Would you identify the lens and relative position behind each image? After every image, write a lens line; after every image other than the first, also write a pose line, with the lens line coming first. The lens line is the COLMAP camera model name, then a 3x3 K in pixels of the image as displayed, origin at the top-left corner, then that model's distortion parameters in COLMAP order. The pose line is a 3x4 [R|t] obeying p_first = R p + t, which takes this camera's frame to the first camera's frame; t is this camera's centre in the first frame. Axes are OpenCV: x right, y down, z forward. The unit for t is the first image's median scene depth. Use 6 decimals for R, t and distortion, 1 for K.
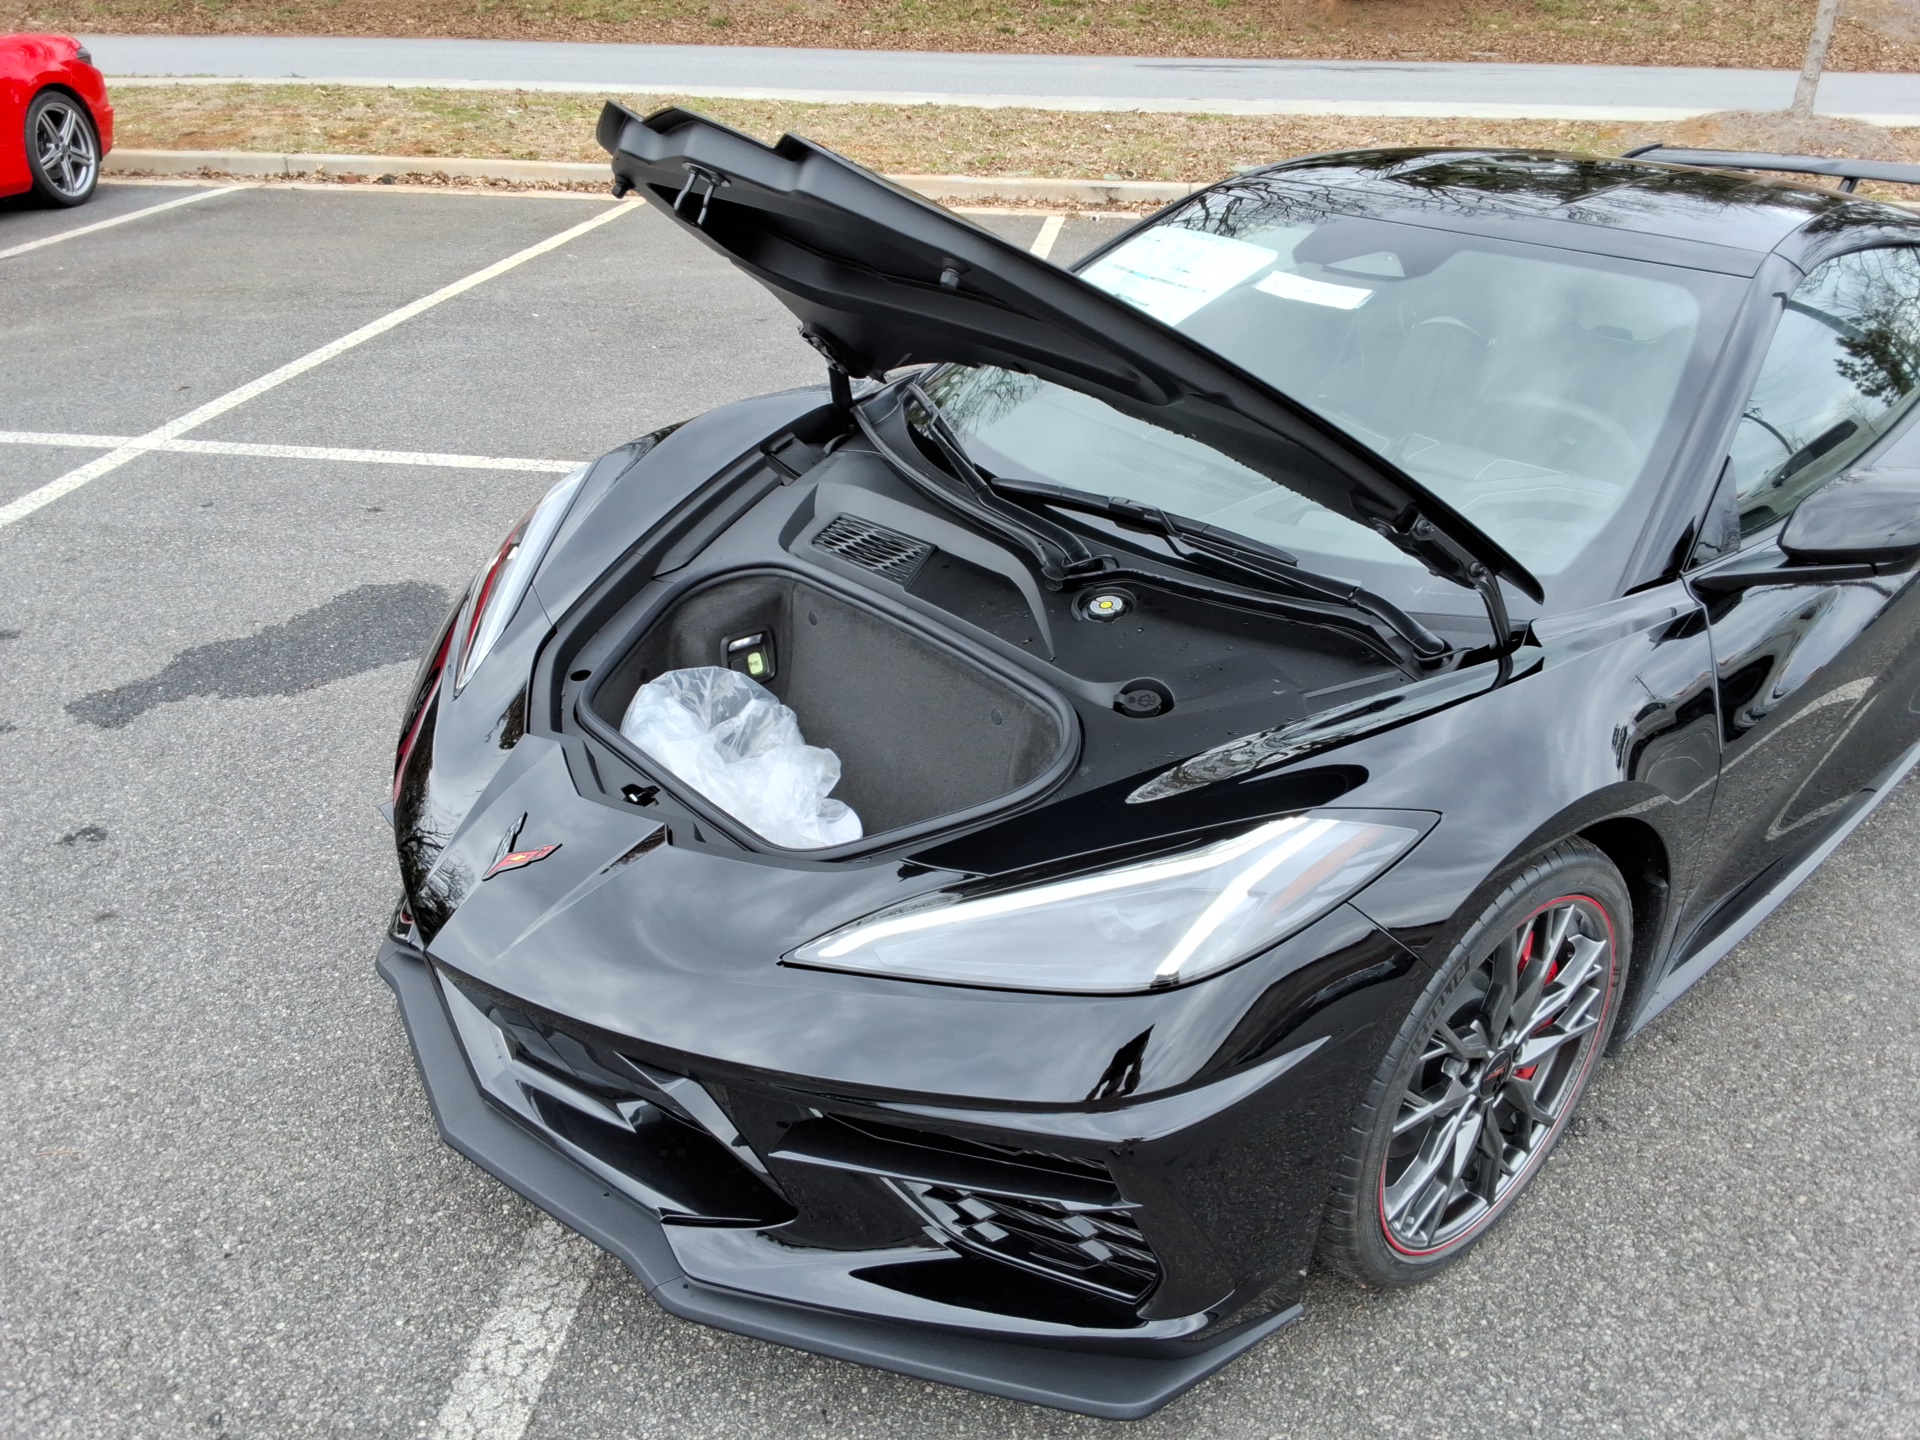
lens RADIAL K [[1533.2, 0, 996.4], [0, 1533.2, 700.6], [0, 0, 1]] dist [0.092663, -0.141608]
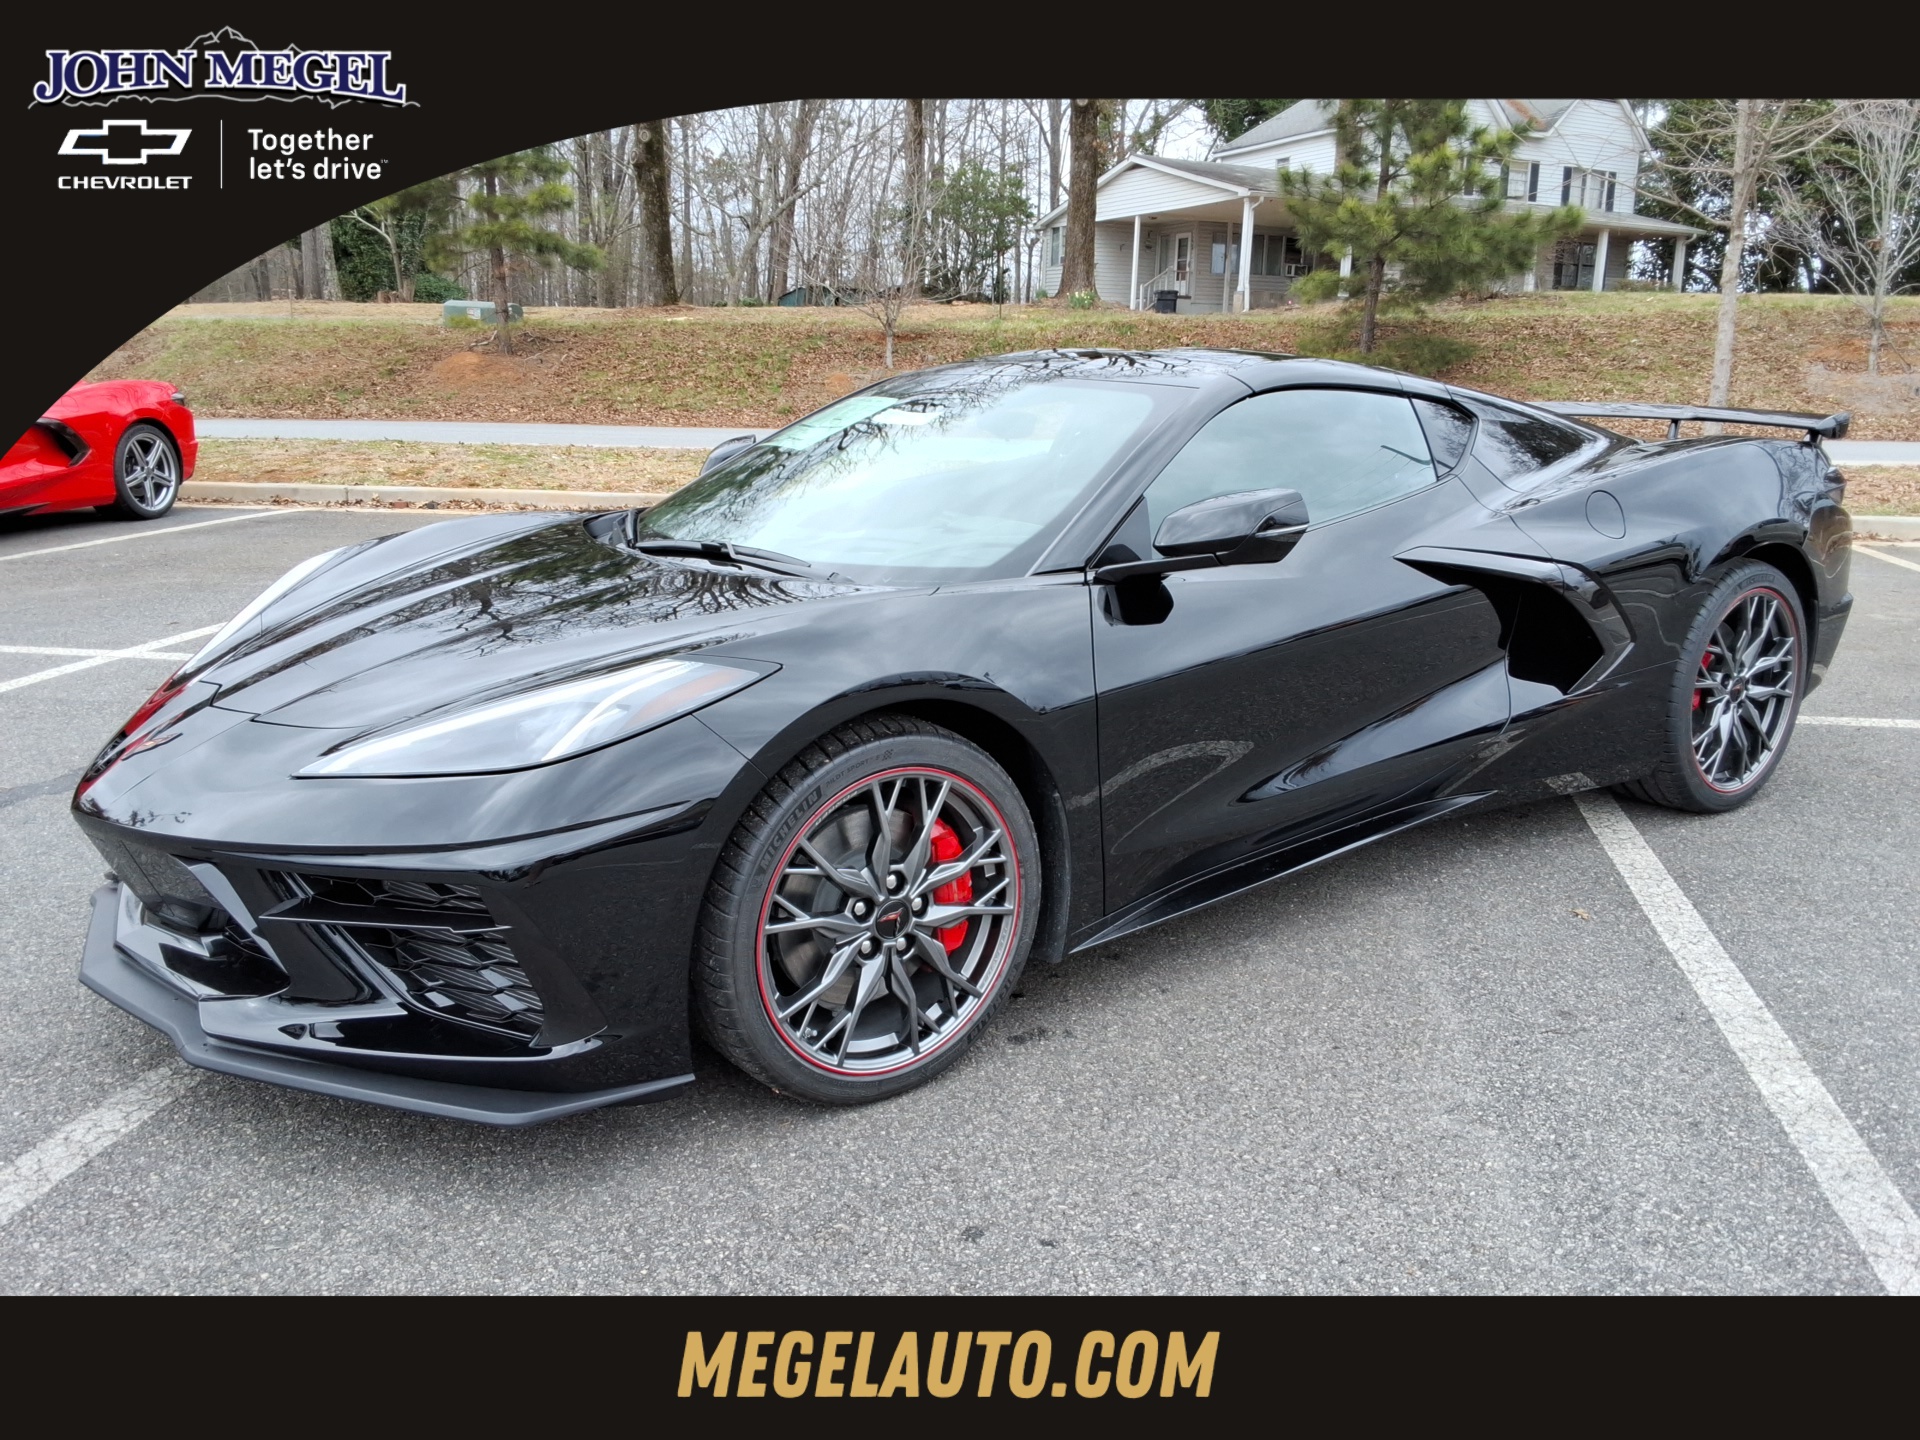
lens RADIAL K [[1533.2, 0, 1002.5], [0, 1533.2, 720.2], [0, 0, 1]] dist [0.092663, -0.141608]
pose [[0.998308, 0.006490, -0.057789, 0.397946], [-0.019602, 0.973153, -0.229322, 0.302806], [0.054750, 0.230067, 0.971633, -0.200728]]
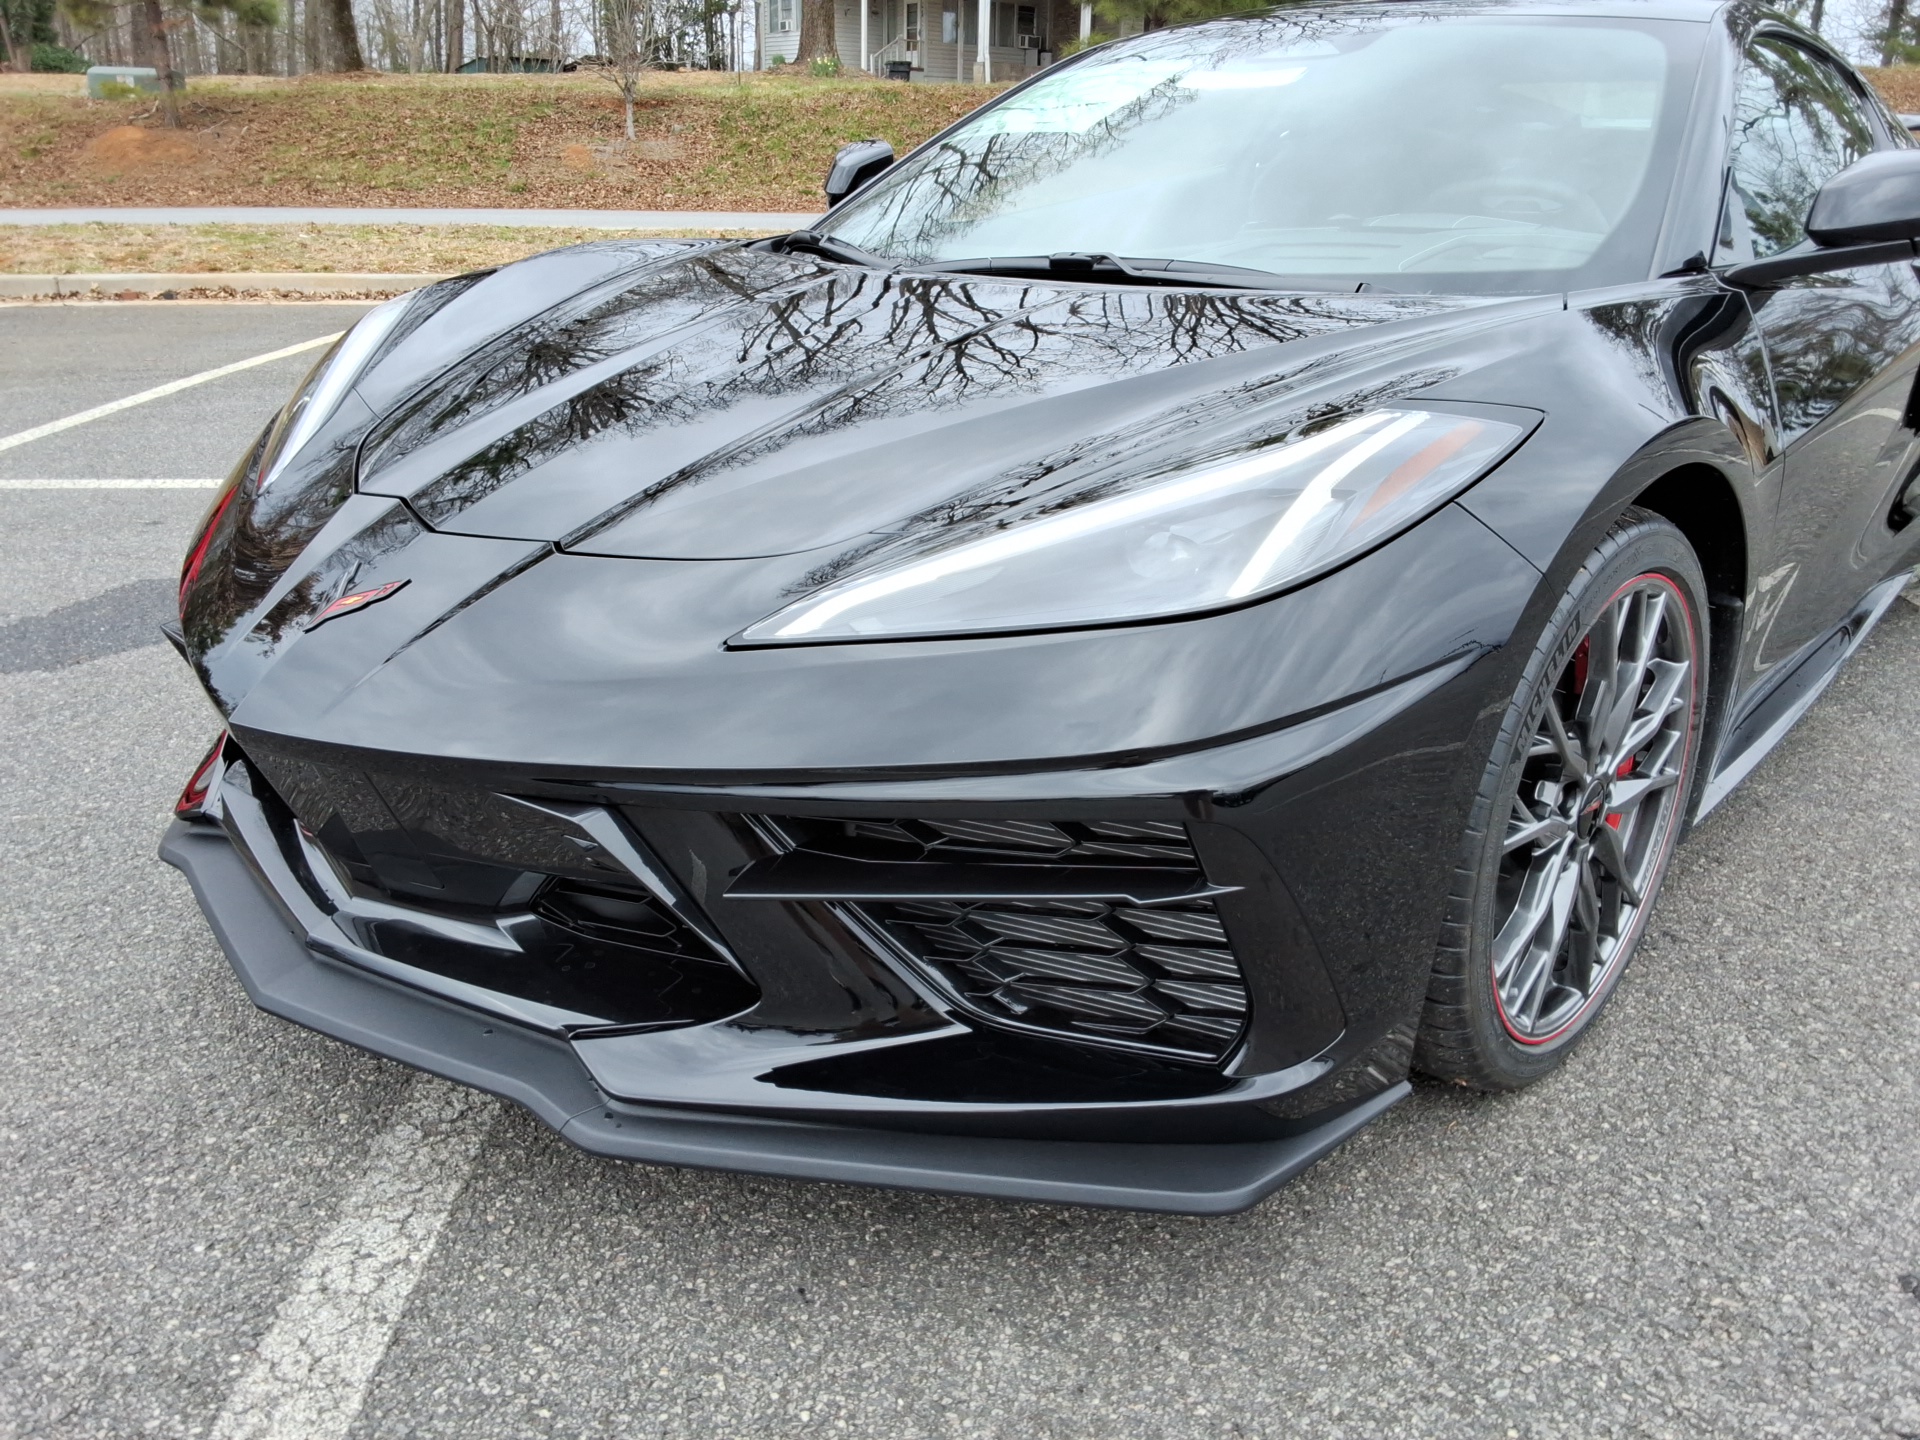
lens RADIAL K [[1533.2, 0, 992.8], [0, 1533.2, 701.7], [0, 0, 1]] dist [0.092663, -0.141608]
pose [[0.991921, -0.053925, 0.114823, -0.070883], [0.066893, 0.991425, -0.112260, 0.210555], [-0.107784, 0.119034, 0.987023, 0.175991]]
